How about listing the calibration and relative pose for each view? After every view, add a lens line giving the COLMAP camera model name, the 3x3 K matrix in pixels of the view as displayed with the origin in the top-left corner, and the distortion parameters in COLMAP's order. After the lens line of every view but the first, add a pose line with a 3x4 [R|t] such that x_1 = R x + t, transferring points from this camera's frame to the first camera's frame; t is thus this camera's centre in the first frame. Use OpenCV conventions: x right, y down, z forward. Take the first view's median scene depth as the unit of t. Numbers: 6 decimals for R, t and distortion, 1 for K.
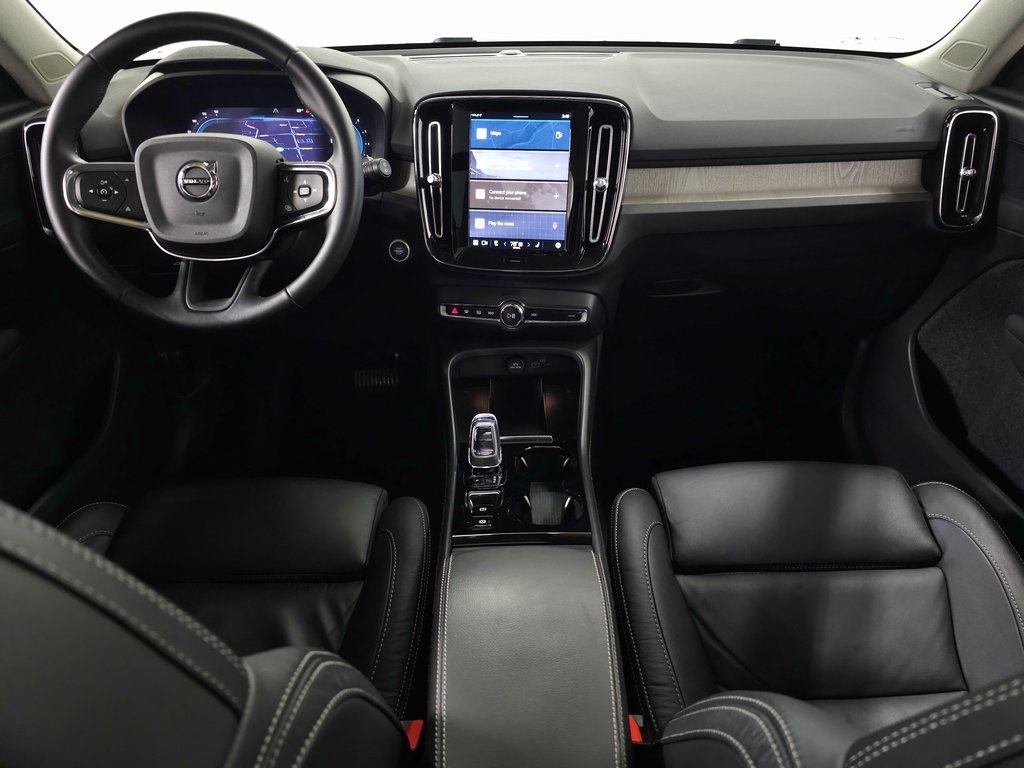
lens RADIAL K [[680.8, 0, 512.0], [0, 680.8, 384.0], [0, 0, 1]] dist [0.049370, -0.051162]
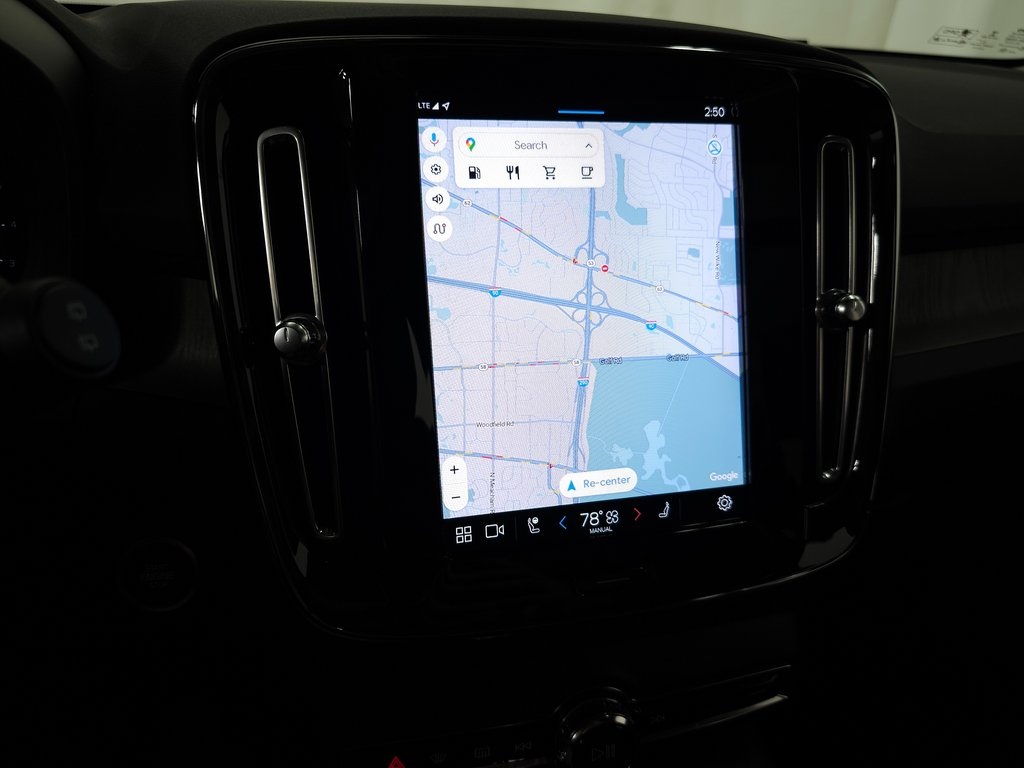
lens RADIAL K [[696.7, 0, 512.5], [0, 696.7, 376.5], [0, 0, 1]] dist [0.041887, -0.063389]
pose [[0.935248, -0.105126, 0.338024, -0.128914], [0.149517, 0.982841, -0.108020, -0.242703], [-0.320868, 0.151566, 0.934918, 0.725675]]
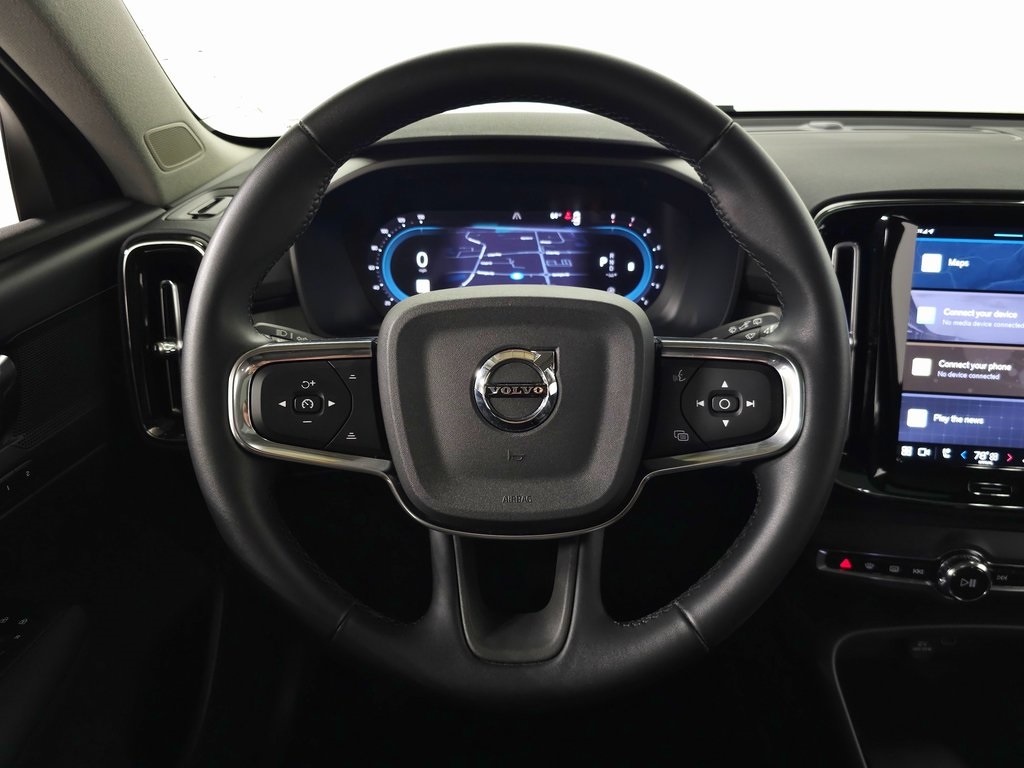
lens RADIAL K [[695.9, 0, 514.0], [0, 695.9, 378.8], [0, 0, 1]] dist [0.036816, -0.054723]
pose [[0.999824, 0.009626, -0.016087, -0.370155], [-0.011241, 0.994564, -0.103521, -0.207583], [0.015003, 0.103684, 0.994497, 0.435041]]
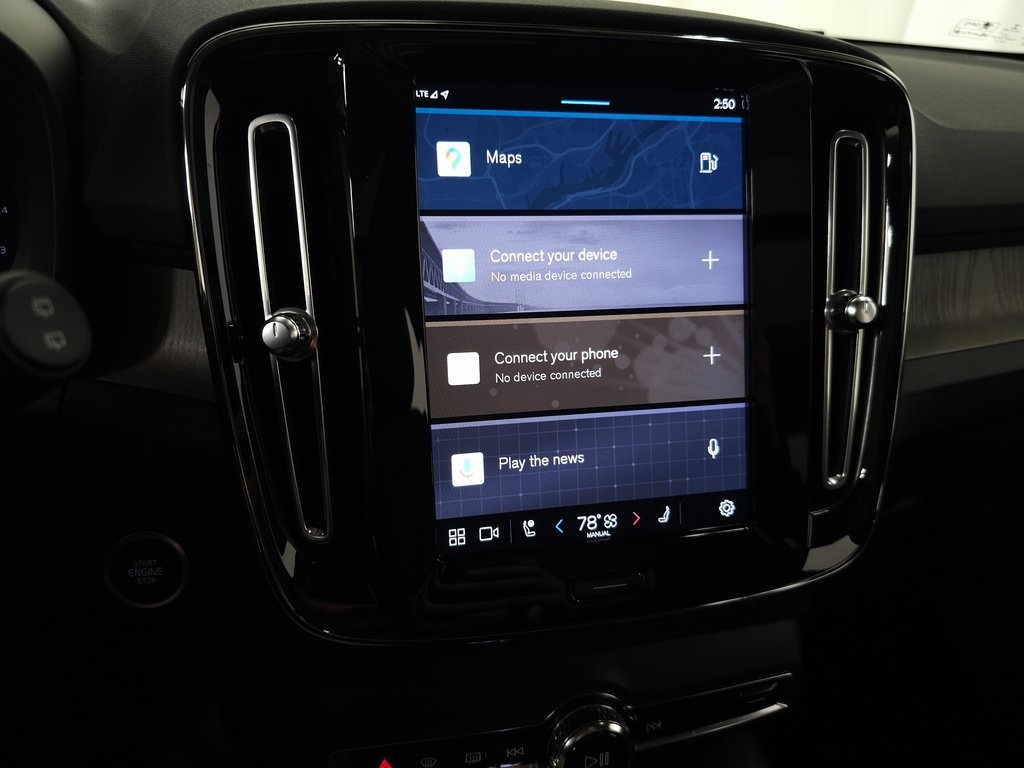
lens RADIAL K [[697.5, 0, 514.8], [0, 697.5, 376.2], [0, 0, 1]] dist [0.033194, -0.050834]
pose [[0.940058, -0.094412, 0.327686, -0.121030], [0.132270, 0.986632, -0.095189, -0.246771], [-0.314318, 0.132826, 0.939979, 0.731711]]
